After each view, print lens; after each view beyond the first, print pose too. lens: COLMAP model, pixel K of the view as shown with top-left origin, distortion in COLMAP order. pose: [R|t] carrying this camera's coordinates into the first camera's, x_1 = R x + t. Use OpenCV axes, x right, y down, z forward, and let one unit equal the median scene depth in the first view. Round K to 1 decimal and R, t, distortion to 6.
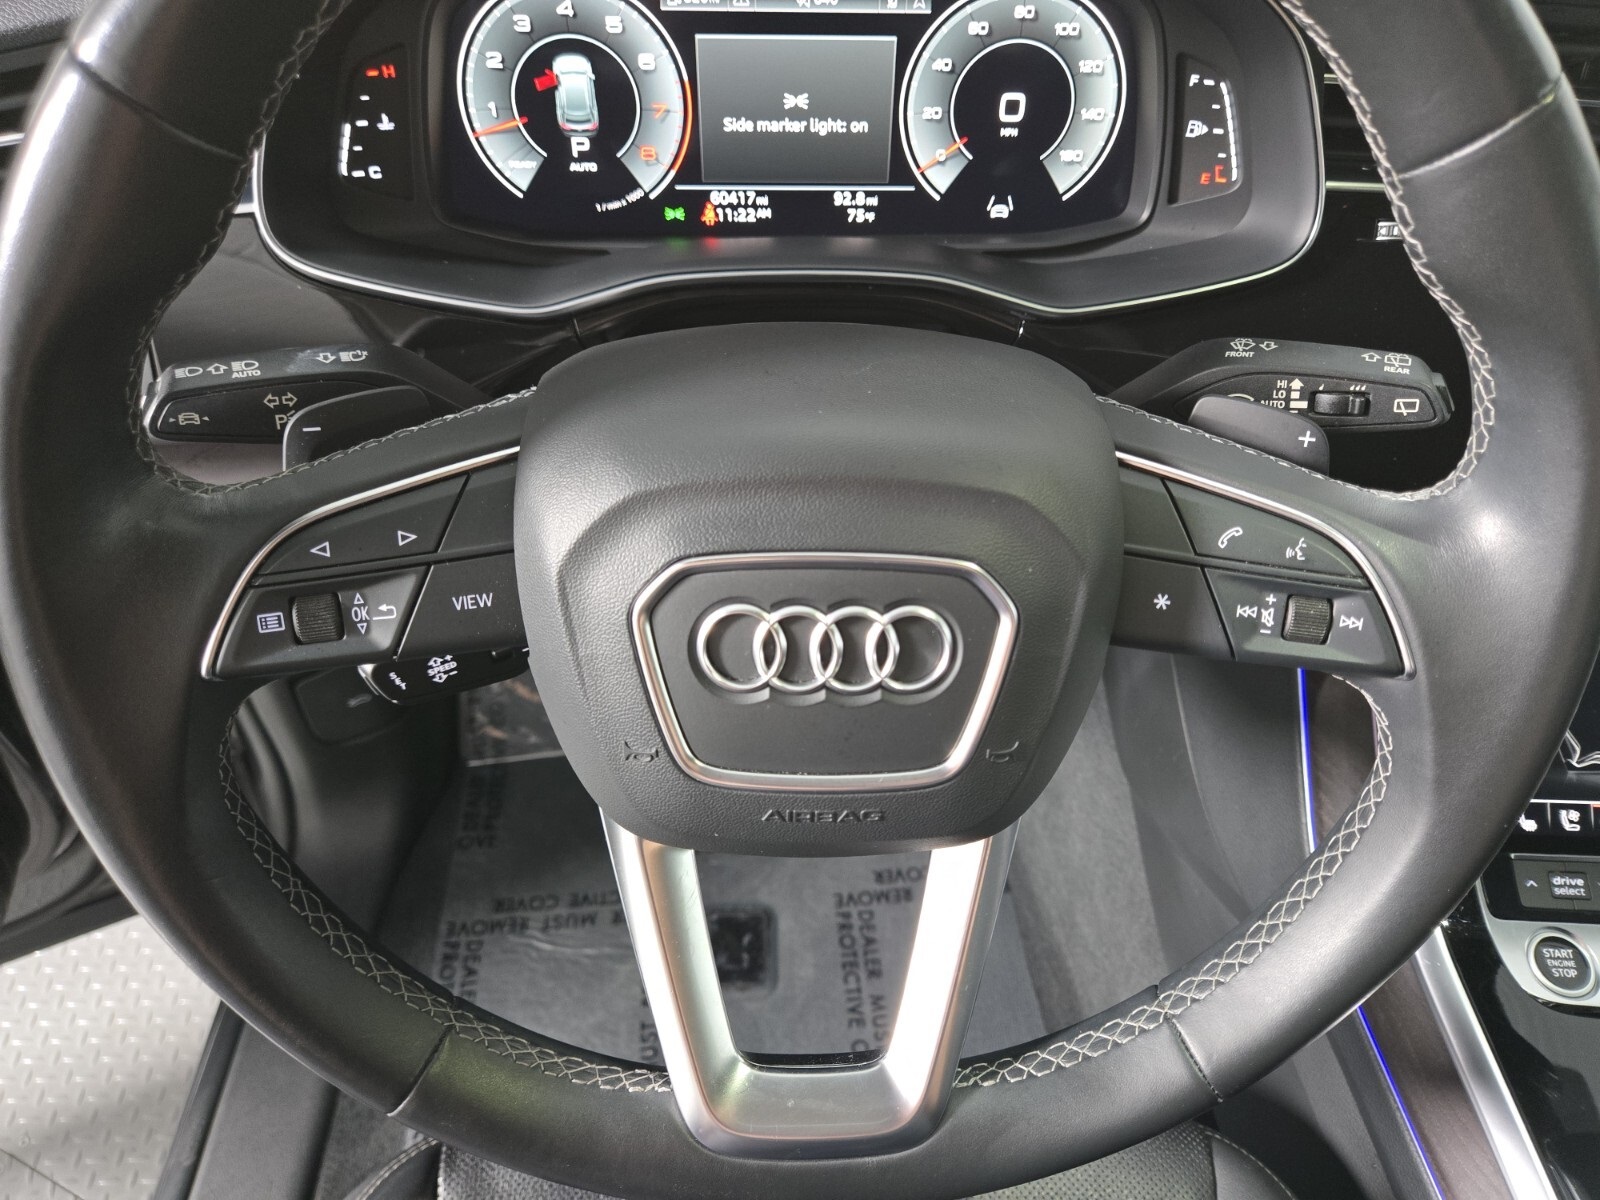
lens RADIAL K [[1026.3, 0, 800.0], [0, 1026.3, 600.0], [0, 0, 1]] dist [0.021136, -0.026489]
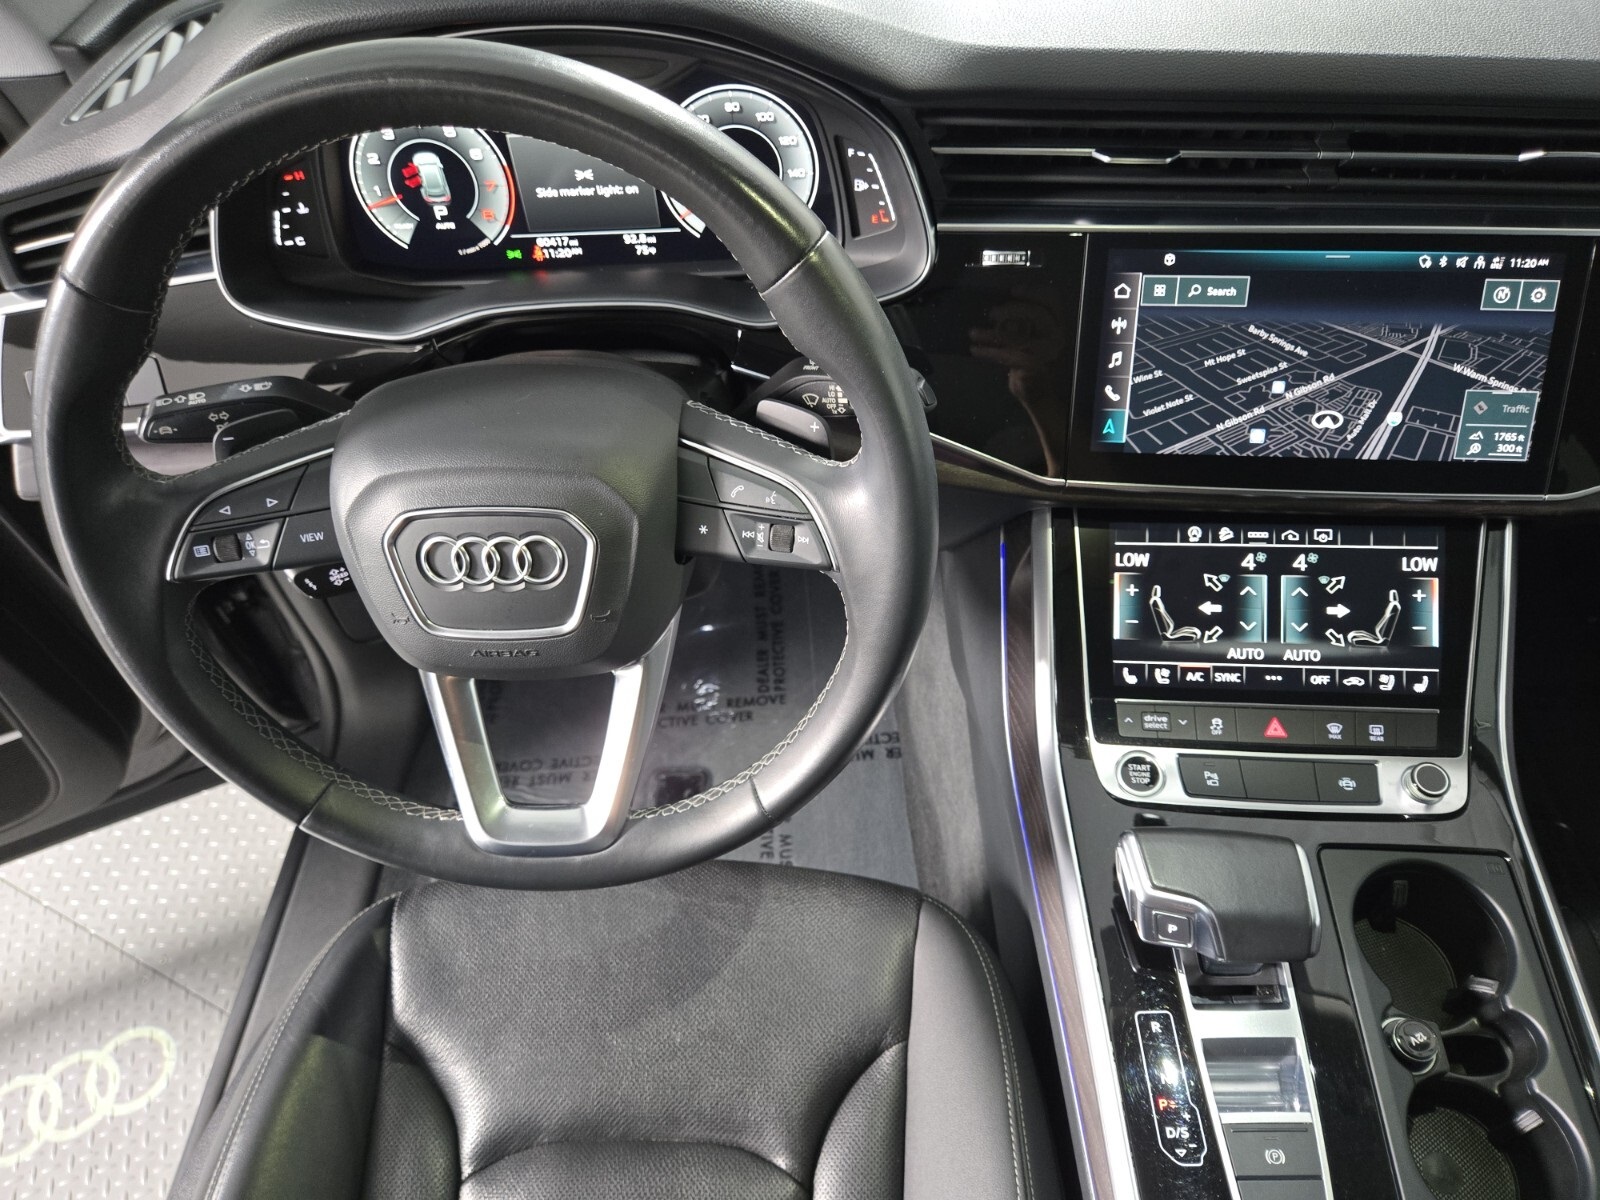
lens RADIAL K [[1029.6, 0, 820.4], [0, 1029.6, 606.7], [0, 0, 1]] dist [0.029796, -0.035975]
pose [[0.996604, -0.012138, -0.081448, 0.441603], [0.019319, 0.995936, 0.087970, -0.011996], [0.080049, -0.089245, 0.992788, -0.453257]]
